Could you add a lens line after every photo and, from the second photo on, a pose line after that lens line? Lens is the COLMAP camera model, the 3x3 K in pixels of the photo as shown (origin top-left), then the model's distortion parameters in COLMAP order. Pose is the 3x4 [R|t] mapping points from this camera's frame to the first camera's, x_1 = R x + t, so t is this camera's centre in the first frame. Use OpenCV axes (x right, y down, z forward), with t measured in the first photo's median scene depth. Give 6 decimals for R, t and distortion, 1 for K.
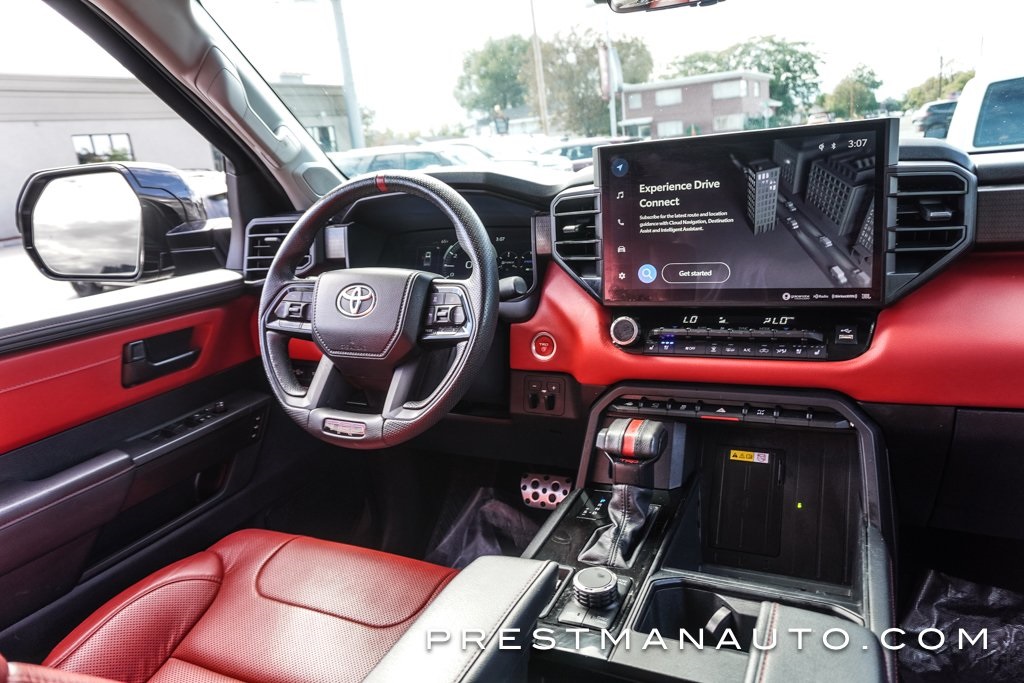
lens RADIAL K [[690.2, 0, 510.6], [0, 690.2, 345.9], [0, 0, 1]] dist [-0.041707, 0.032444]
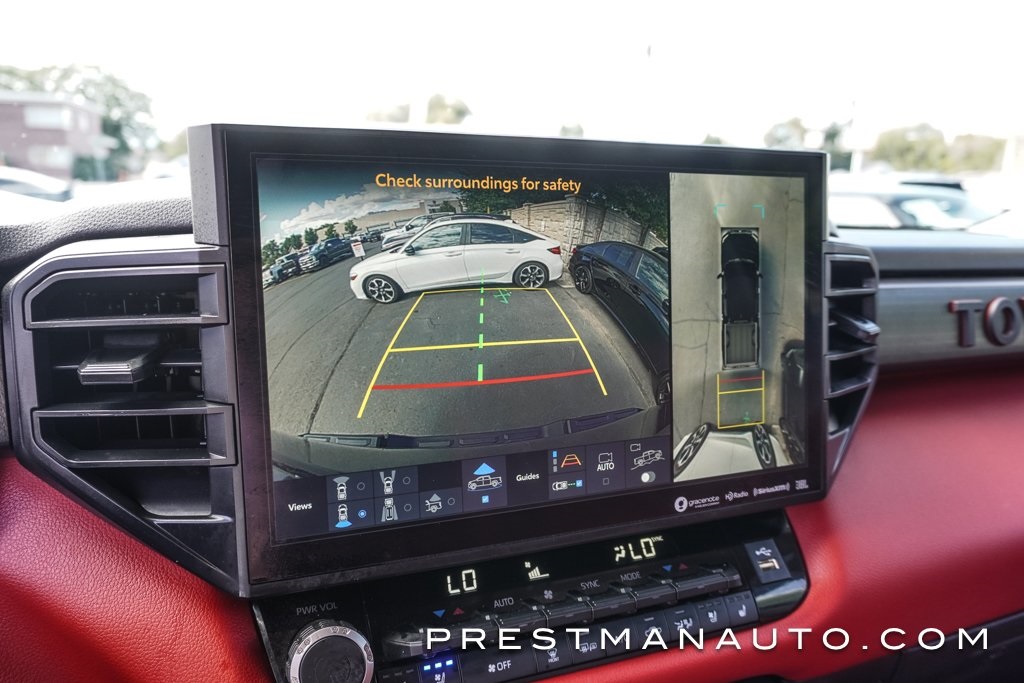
lens RADIAL K [[778.1, 0, 514.2], [0, 778.1, 340.8], [0, 0, 1]] dist [-0.036667, 0.024070]
pose [[0.665134, -0.035675, 0.745871, -0.050186], [0.109966, 0.992647, -0.050585, -0.143446], [-0.738582, 0.115666, 0.664167, 0.620450]]
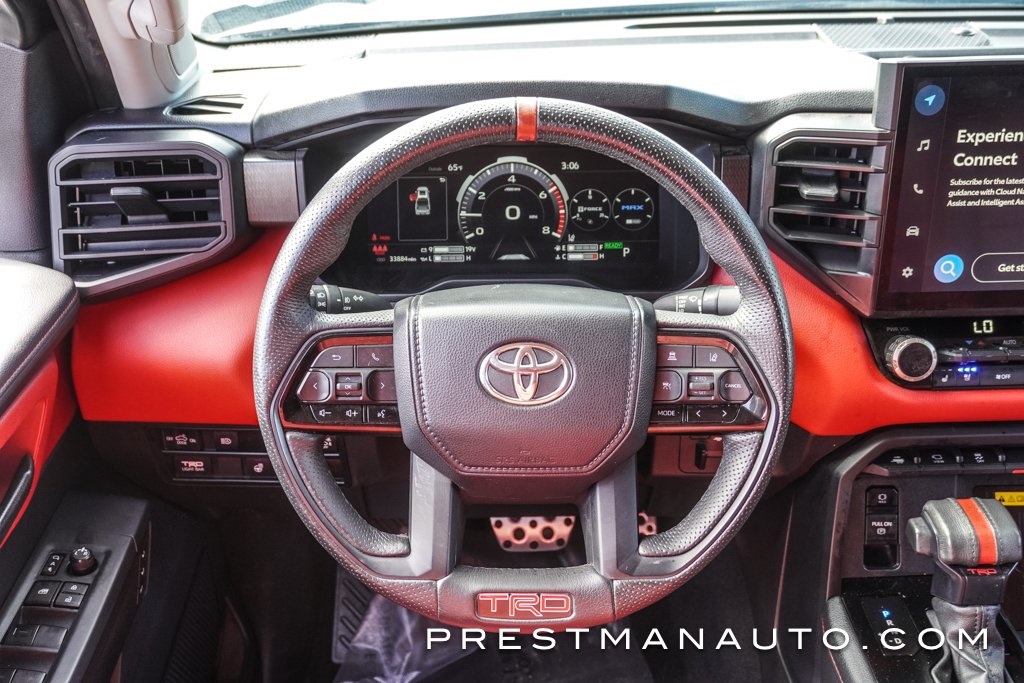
lens RADIAL K [[1053.2, 0, 506.9], [0, 1053.2, 351.1], [0, 0, 1]] dist [0.001616, 0.000000]
pose [[0.891412, -0.145217, 0.429297, -0.553595], [0.046987, 0.971782, 0.231154, -0.256073], [-0.450751, -0.185882, 0.873082, 0.297977]]
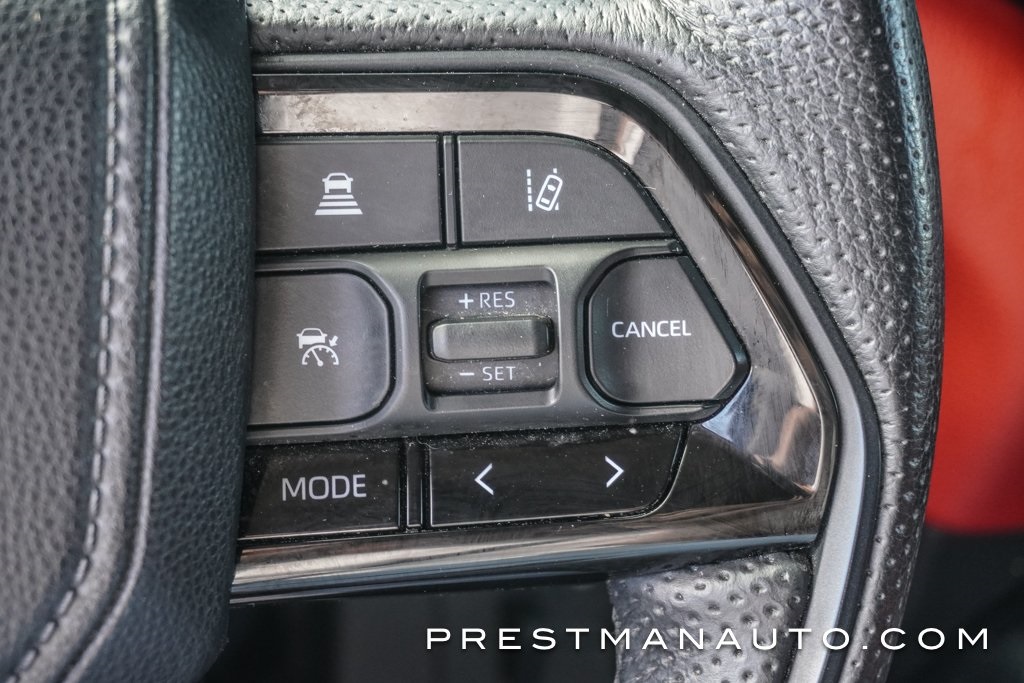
lens RADIAL K [[2166.1, 0, 512.1], [0, 2166.1, 339.9], [0, 0, 1]] dist [-0.029158, 0.000000]
pose [[0.803255, -0.179667, 0.567892, -0.263956], [0.062644, 0.973617, 0.219421, -0.109356], [-0.592332, -0.140676, 0.793318, 0.666131]]
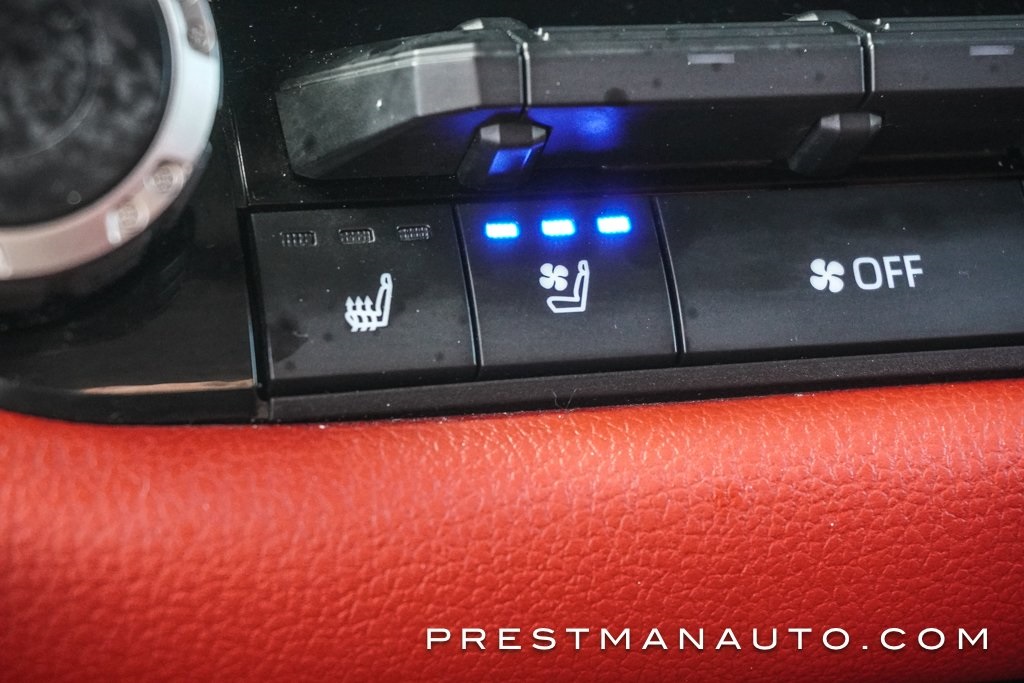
lens RADIAL K [[2427.4, 0, 547.7], [0, 2427.4, 323.0], [0, 0, 1]] dist [-0.015255, 0.000000]
pose [[0.748065, -0.050179, 0.661726, 0.048046], [0.095496, 0.994899, -0.032512, 0.013176], [-0.656719, 0.087513, 0.749041, 0.747074]]
